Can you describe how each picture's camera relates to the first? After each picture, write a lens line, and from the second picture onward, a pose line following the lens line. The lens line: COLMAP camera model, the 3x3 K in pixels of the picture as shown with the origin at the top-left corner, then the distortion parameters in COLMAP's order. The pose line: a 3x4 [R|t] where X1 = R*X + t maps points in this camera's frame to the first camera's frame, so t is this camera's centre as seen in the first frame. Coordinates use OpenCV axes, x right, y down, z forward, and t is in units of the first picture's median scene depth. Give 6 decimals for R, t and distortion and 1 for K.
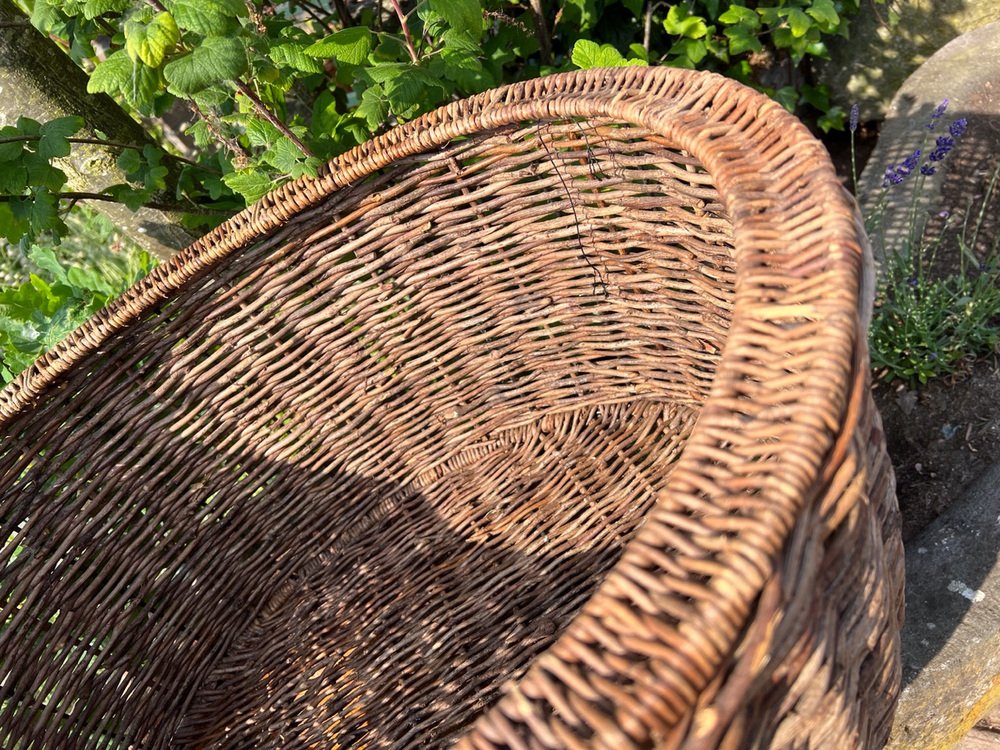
lens RADIAL K [[754.6, 0, 497.7], [0, 754.6, 387.1], [0, 0, 1]] dist [0.057963, -0.073262]
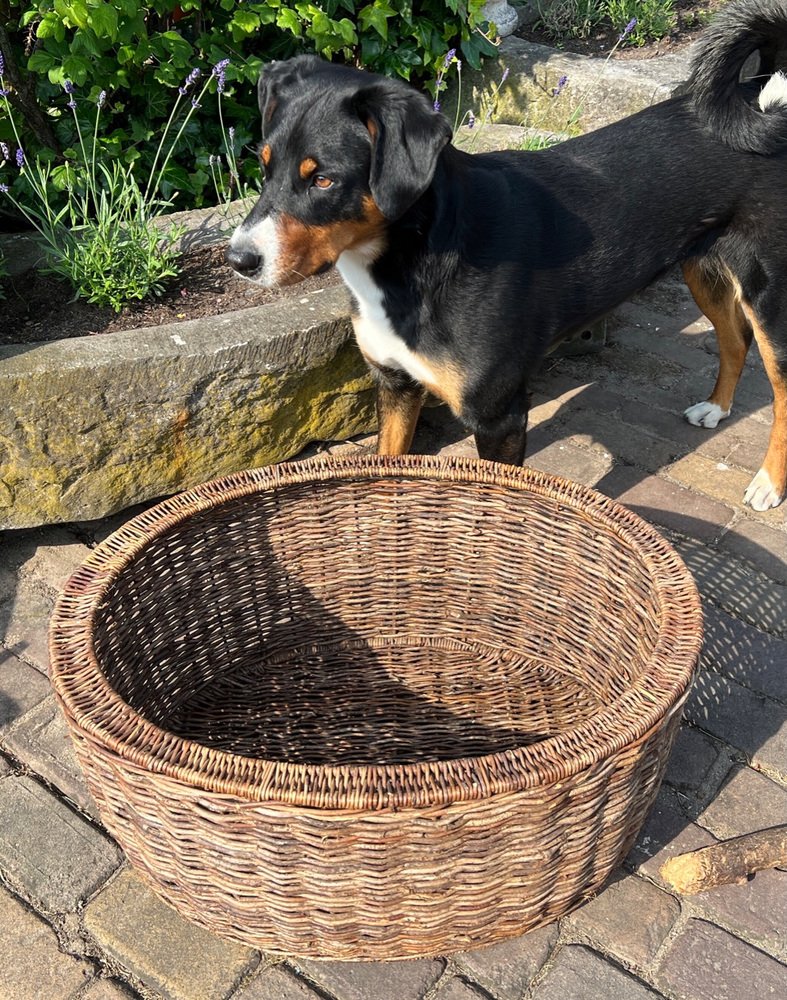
lens RADIAL K [[1242.6, 0, 394.8], [0, 1242.6, 447.8], [0, 0, 1]] dist [0.132398, -0.382337]
pose [[0.841100, 0.540224, 0.026625, -0.449714], [-0.538619, 0.841065, -0.049991, -0.057223], [-0.049399, 0.027706, 0.998395, -1.580528]]
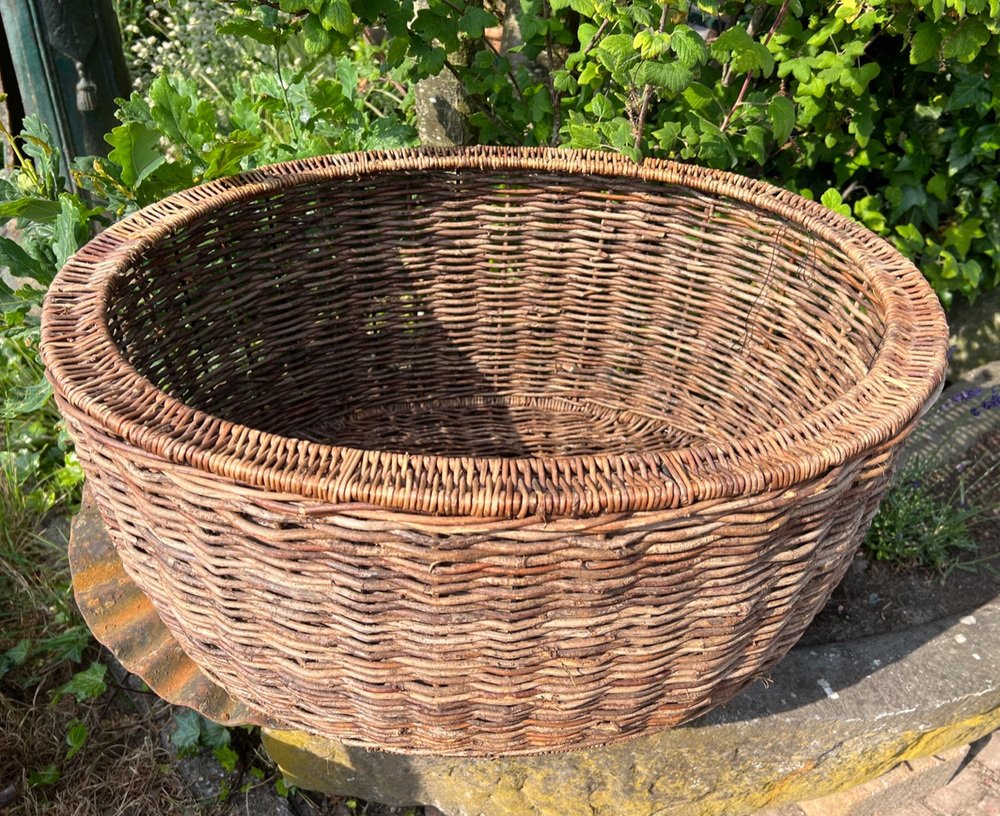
lens RADIAL K [[902.4, 0, 467.6], [0, 902.4, 422.9], [0, 0, 1]] dist [0.149440, -0.477776]
pose [[0.828191, 0.556953, 0.062468, -0.275166], [-0.555153, 0.830540, -0.044815, 0.310283], [-0.076842, 0.002436, 0.997040, -0.556341]]
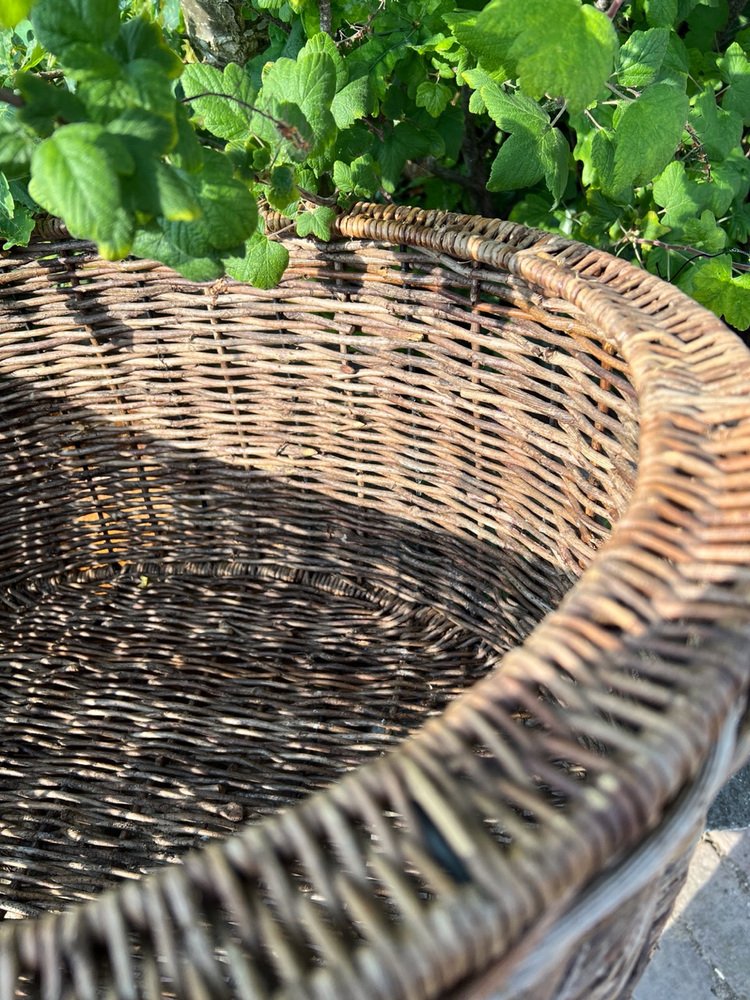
lens RADIAL K [[754.6, 0, 375.0], [0, 754.6, 500.0], [0, 0, 1]] dist [0.057963, -0.073262]
pose [[0.763940, 0.613128, -0.201172, 0.132241], [-0.603864, 0.789169, 0.112076, -0.130057], [0.227475, 0.035861, 0.973123, 0.192395]]
